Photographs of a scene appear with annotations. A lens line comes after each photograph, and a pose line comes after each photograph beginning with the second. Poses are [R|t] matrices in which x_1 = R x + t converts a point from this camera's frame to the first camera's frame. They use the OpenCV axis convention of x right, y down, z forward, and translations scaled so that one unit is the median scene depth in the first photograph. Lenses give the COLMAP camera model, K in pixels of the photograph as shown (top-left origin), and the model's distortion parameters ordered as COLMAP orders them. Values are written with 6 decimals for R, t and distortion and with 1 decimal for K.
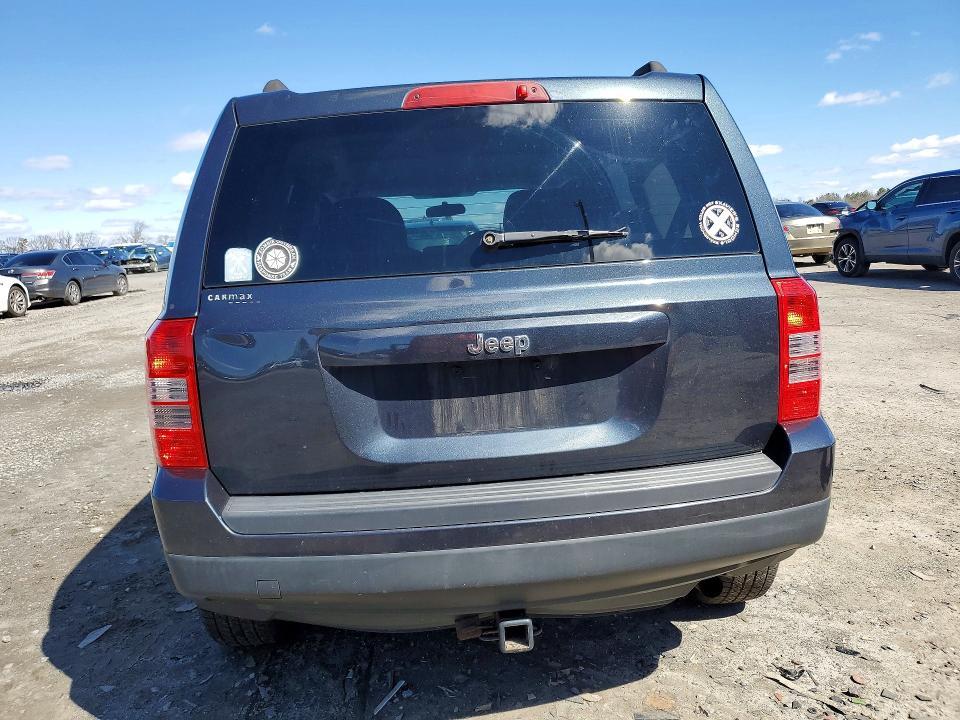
lens RADIAL K [[723.4, 0, 480.0], [0, 723.4, 360.0], [0, 0, 1]] dist [0.021280, 0.000239]
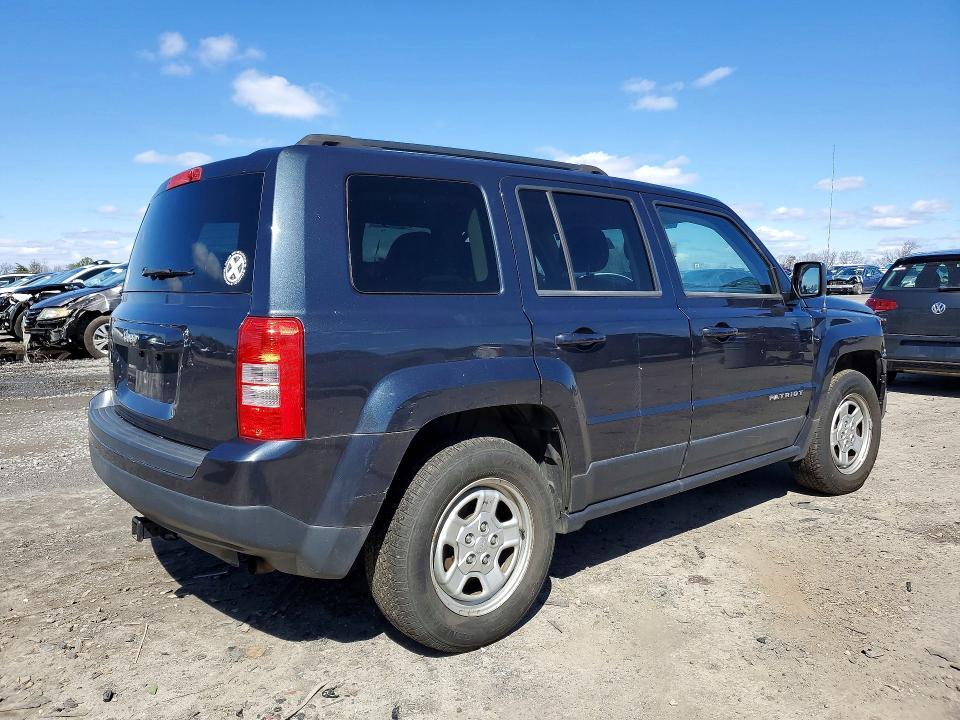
lens RADIAL K [[739.8, 0, 480.0], [0, 739.8, 360.0], [0, 0, 1]] dist [0.012517, 0.003994]
pose [[0.600055, 0.141029, -0.787429, 1.133021], [-0.163656, 0.985160, 0.051730, -0.116881], [0.783040, 0.097827, 0.614230, 0.387834]]
